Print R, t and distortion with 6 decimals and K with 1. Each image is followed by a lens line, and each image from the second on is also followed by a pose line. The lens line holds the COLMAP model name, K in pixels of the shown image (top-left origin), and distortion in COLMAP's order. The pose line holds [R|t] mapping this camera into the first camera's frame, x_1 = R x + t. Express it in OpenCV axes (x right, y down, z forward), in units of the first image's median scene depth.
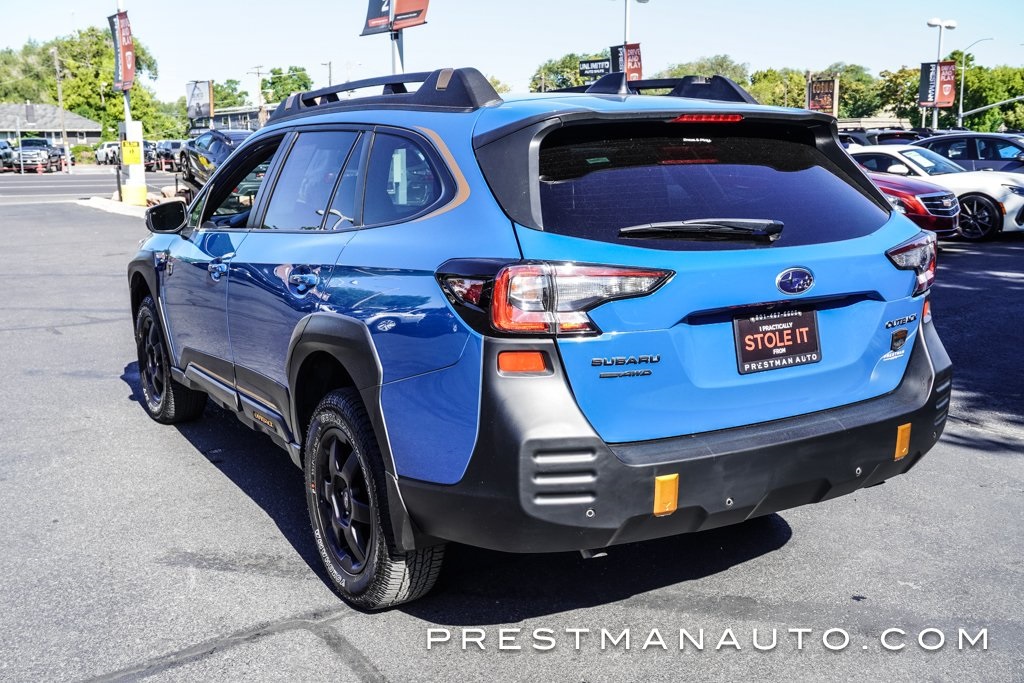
lens RADIAL K [[1052.8, 0, 514.4], [0, 1052.8, 343.8], [0, 0, 1]] dist [-0.002557, 0.000000]
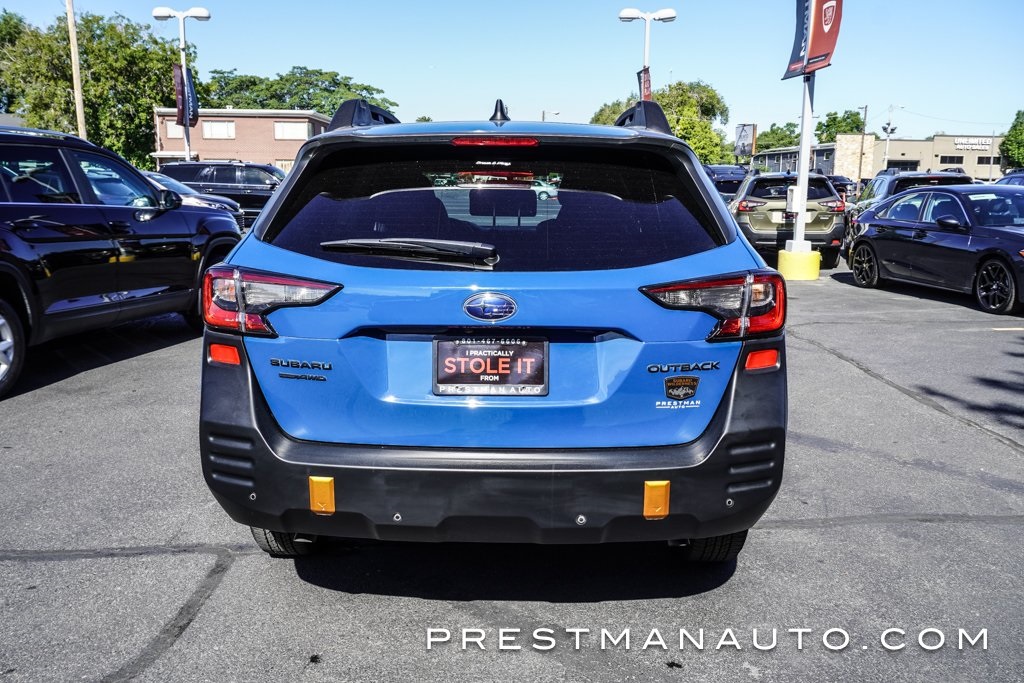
lens RADIAL K [[908.9, 0, 513.3], [0, 908.9, 340.4], [0, 0, 1]] dist [-0.015284, 0.004202]
pose [[0.849590, 0.108176, -0.516231, 0.713711], [-0.114005, 0.993268, 0.020515, -0.048473], [0.514976, 0.041424, 0.856203, 0.292219]]
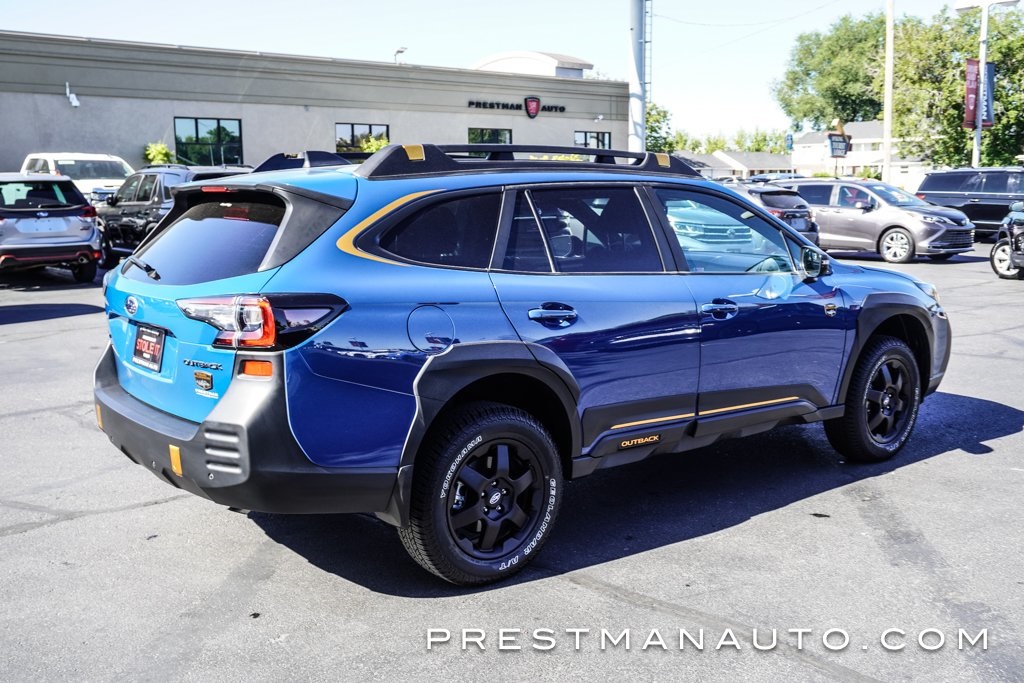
lens RADIAL K [[1010.3, 0, 509.5], [0, 1010.3, 343.1], [0, 0, 1]] dist [-0.013099, 0.000000]
pose [[0.123590, 0.159575, -0.979419, 1.658607], [-0.173650, 0.975234, 0.136981, -0.283407], [0.977021, 0.153147, 0.148240, 1.292336]]
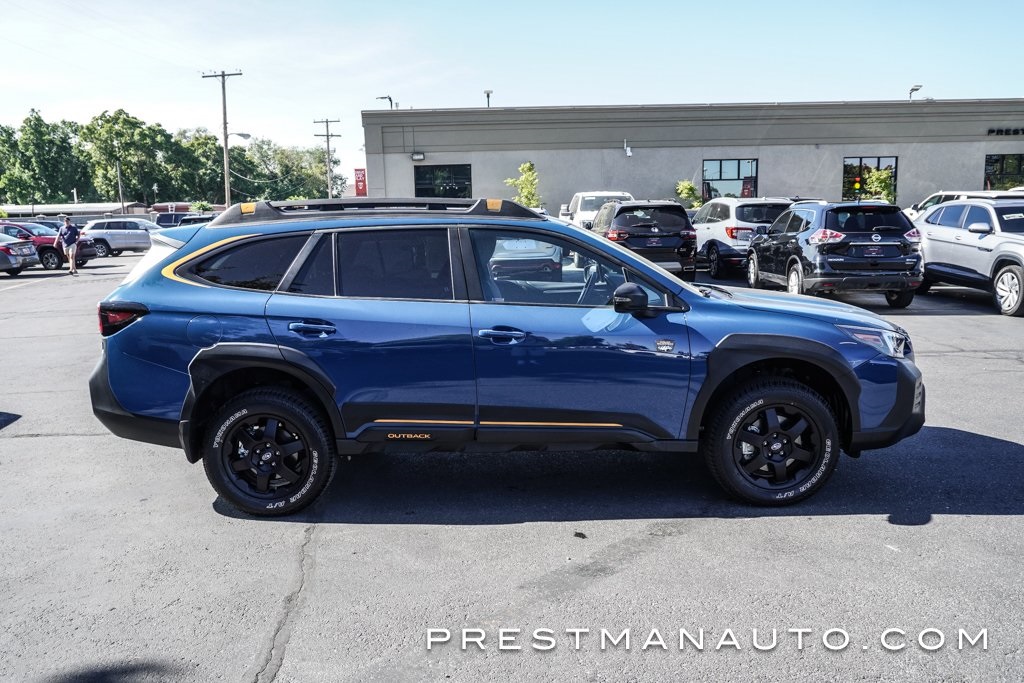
lens RADIAL K [[803.0, 0, 511.4], [0, 803.0, 341.5], [0, 0, 1]] dist [-0.024969, 0.014635]
pose [[-0.525792, 0.148282, -0.837589, 1.341402], [-0.128766, 0.959465, 0.250691, -0.530304], [0.840810, 0.239664, -0.485386, 2.564950]]
